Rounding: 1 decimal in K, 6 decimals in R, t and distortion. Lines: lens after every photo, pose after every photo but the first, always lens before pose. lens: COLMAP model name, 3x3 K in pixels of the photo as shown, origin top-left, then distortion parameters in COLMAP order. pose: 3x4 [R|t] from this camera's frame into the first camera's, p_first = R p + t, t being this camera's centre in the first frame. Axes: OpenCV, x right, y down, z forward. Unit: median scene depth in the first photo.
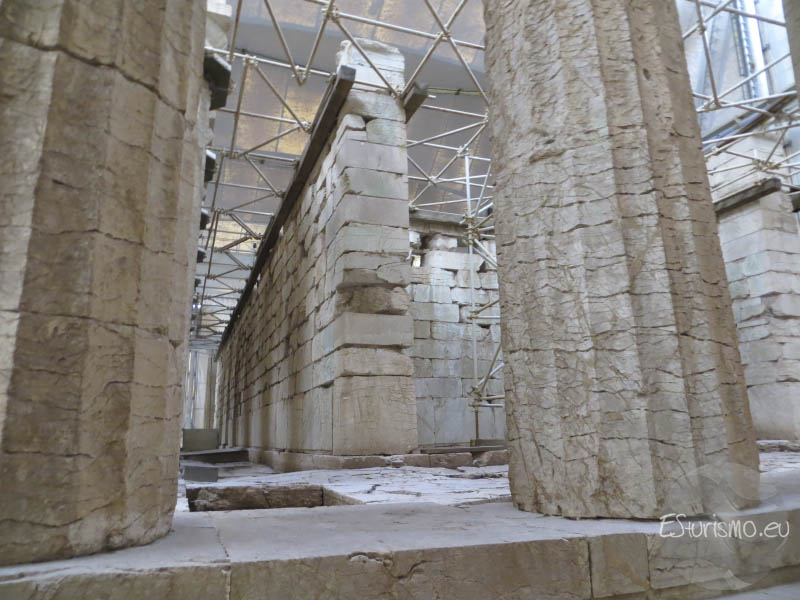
lens RADIAL K [[600.5, 0, 399.5], [0, 600.5, 300.7], [0, 0, 1]] dist [-0.020339, 0.008682]
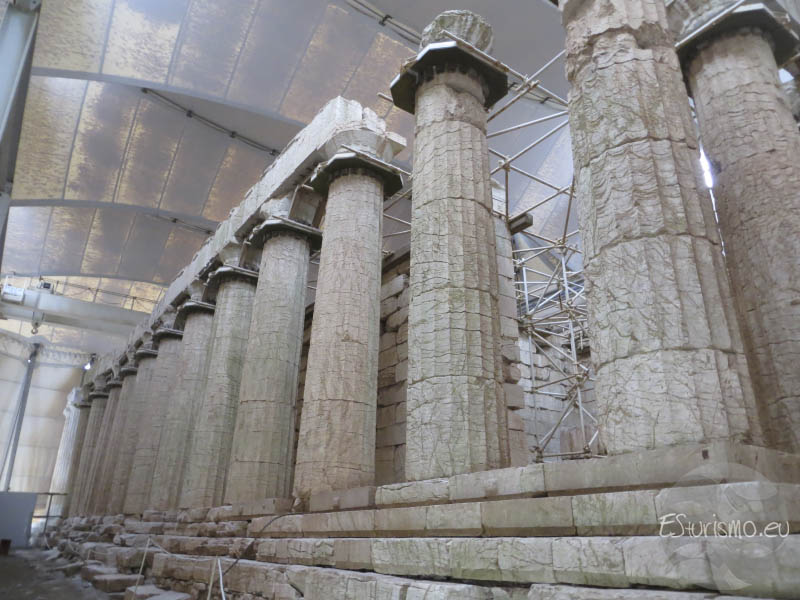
lens RADIAL K [[600.5, 0, 402.8], [0, 600.5, 300.8], [0, 0, 1]] dist [-0.020339, 0.008682]
pose [[0.966889, 0.109652, 0.230440, -1.611119], [-0.075904, 0.985685, -0.150547, 0.172264], [-0.243649, 0.128071, 0.961370, -0.663983]]
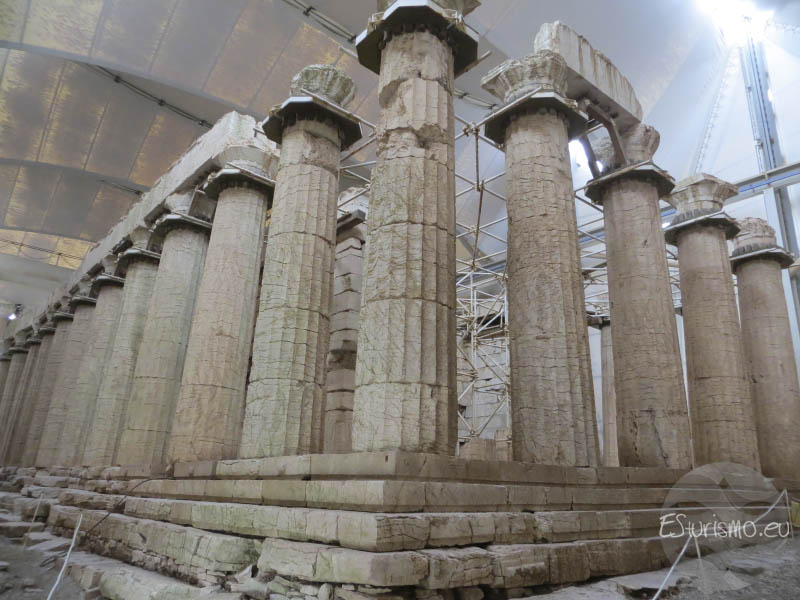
lens RADIAL K [[600.5, 0, 400.6], [0, 600.5, 301.9], [0, 0, 1]] dist [-0.020339, 0.008682]
pose [[0.936650, 0.144300, 0.319161, -1.311111], [-0.121473, 0.988468, -0.090419, -0.078698], [-0.328528, 0.045922, 0.943377, -1.436793]]
